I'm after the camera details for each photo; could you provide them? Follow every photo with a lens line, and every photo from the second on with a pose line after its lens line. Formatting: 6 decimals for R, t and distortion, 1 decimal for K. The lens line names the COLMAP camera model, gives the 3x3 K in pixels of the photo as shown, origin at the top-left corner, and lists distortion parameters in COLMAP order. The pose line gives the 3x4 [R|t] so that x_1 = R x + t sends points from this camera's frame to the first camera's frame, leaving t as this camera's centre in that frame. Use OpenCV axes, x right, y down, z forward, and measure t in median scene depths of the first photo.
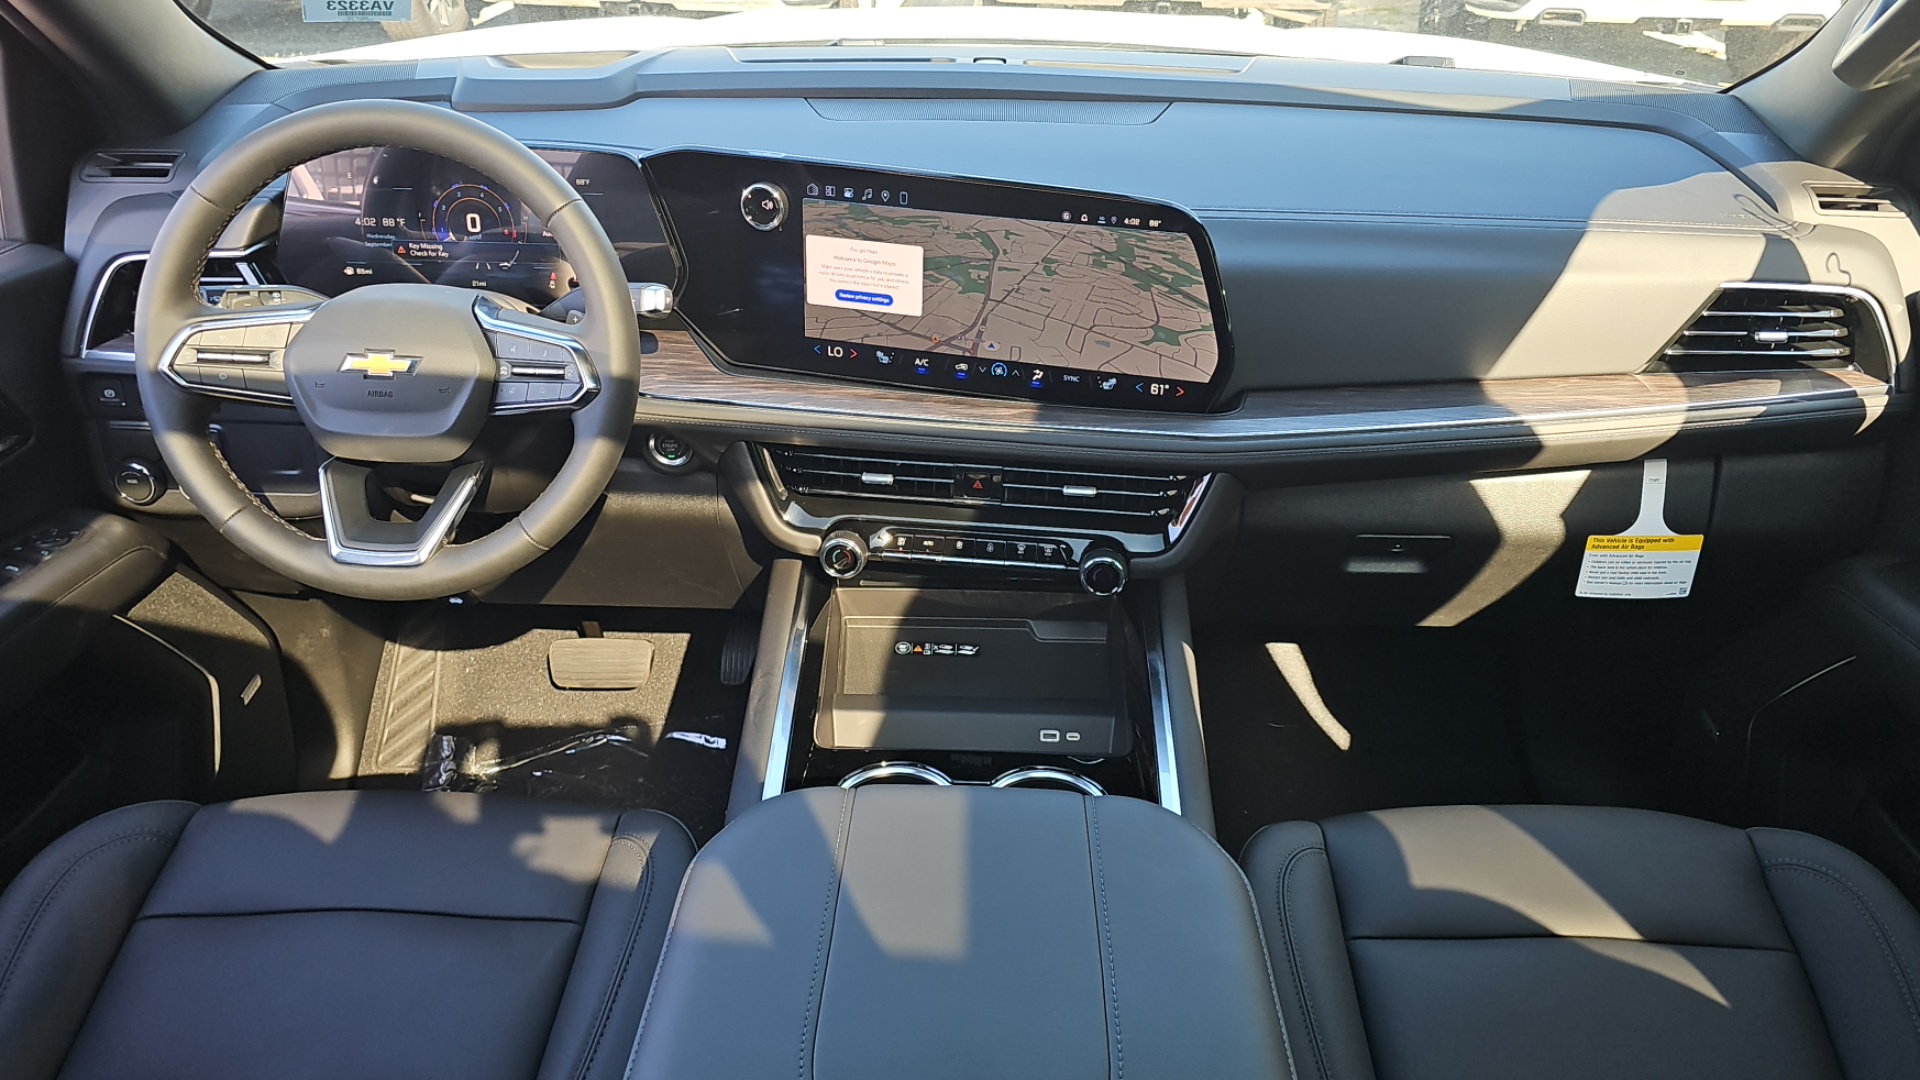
lens RADIAL K [[1306.5, 0, 971.9], [0, 1306.5, 548.9], [0, 0, 1]] dist [0.079523, -0.098662]
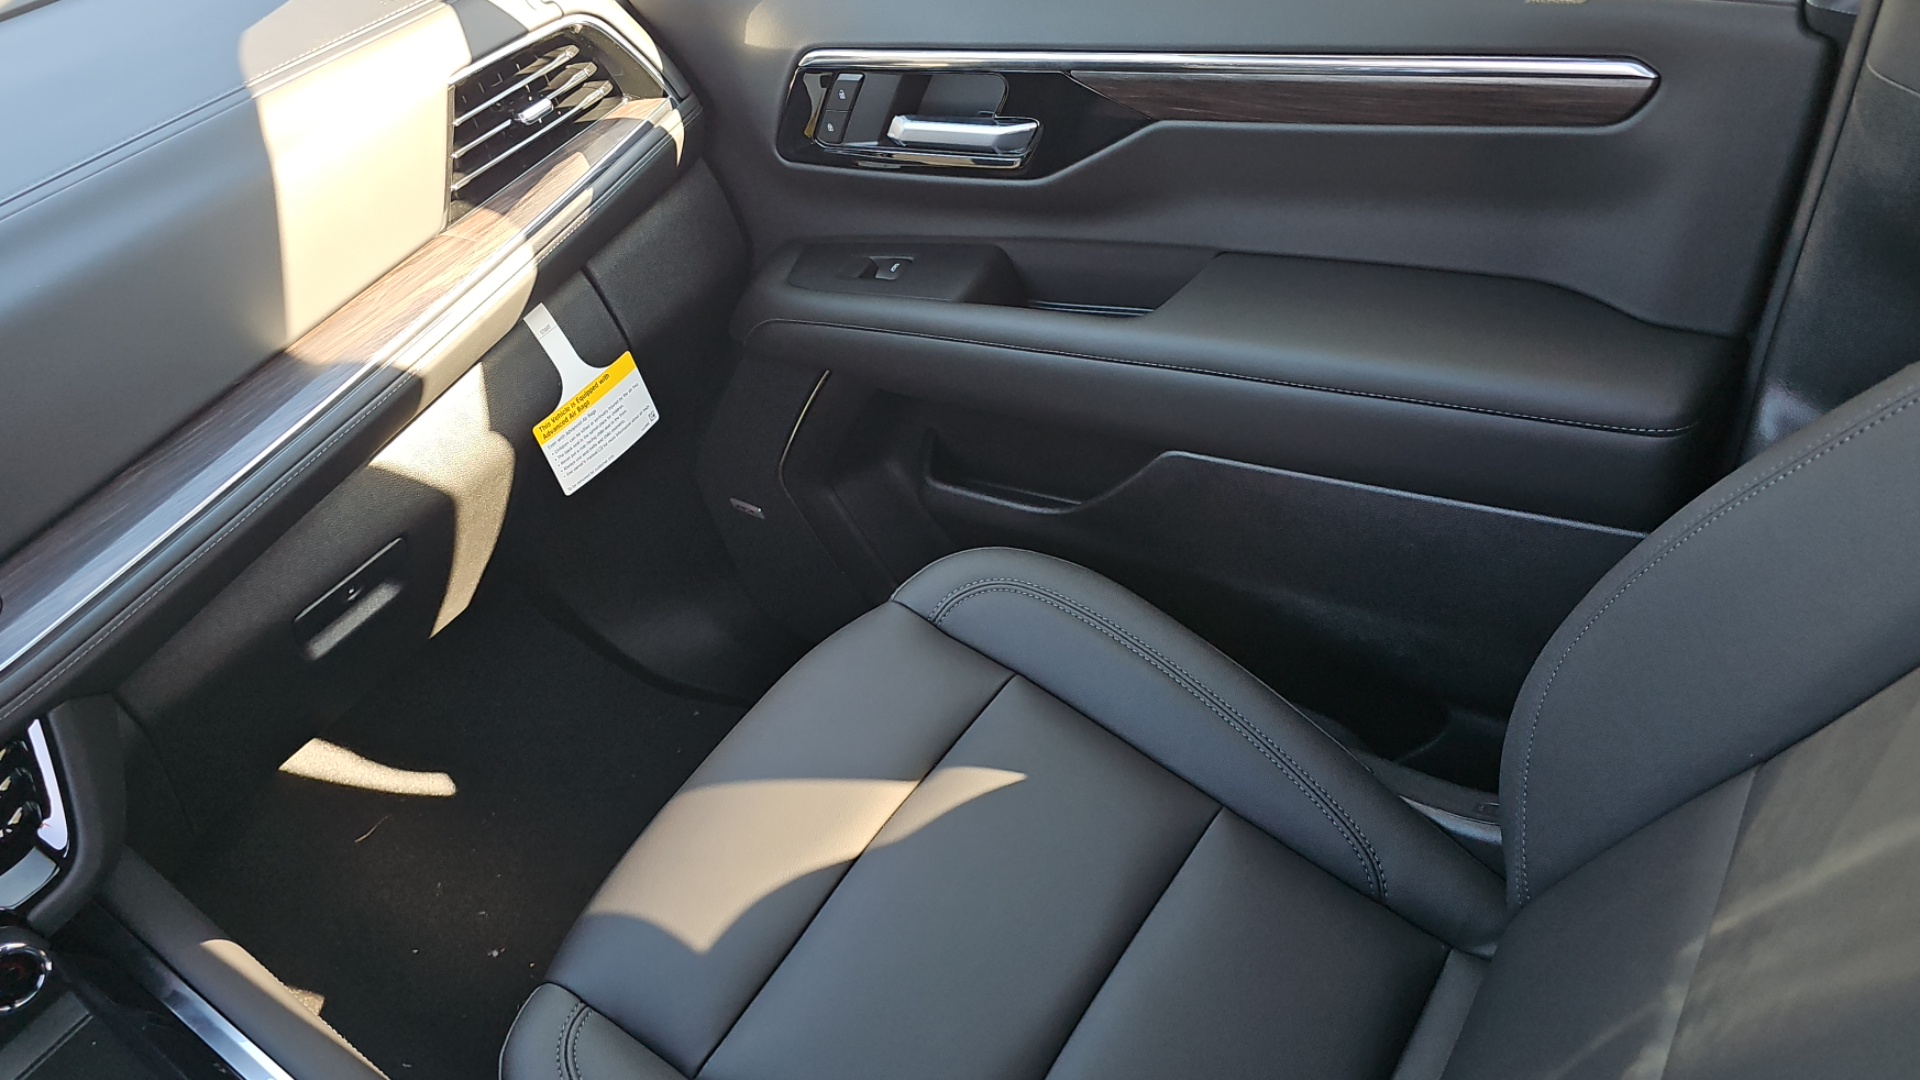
lens RADIAL K [[1400.7, 0, 956.7], [0, 1400.7, 540.9], [0, 0, 1]] dist [0.045781, -0.080941]
pose [[0.533214, -0.620257, 0.575295, 0.083993], [0.573457, 0.764959, 0.293232, -0.063914], [-0.621956, 0.173551, 0.763577, 0.230978]]
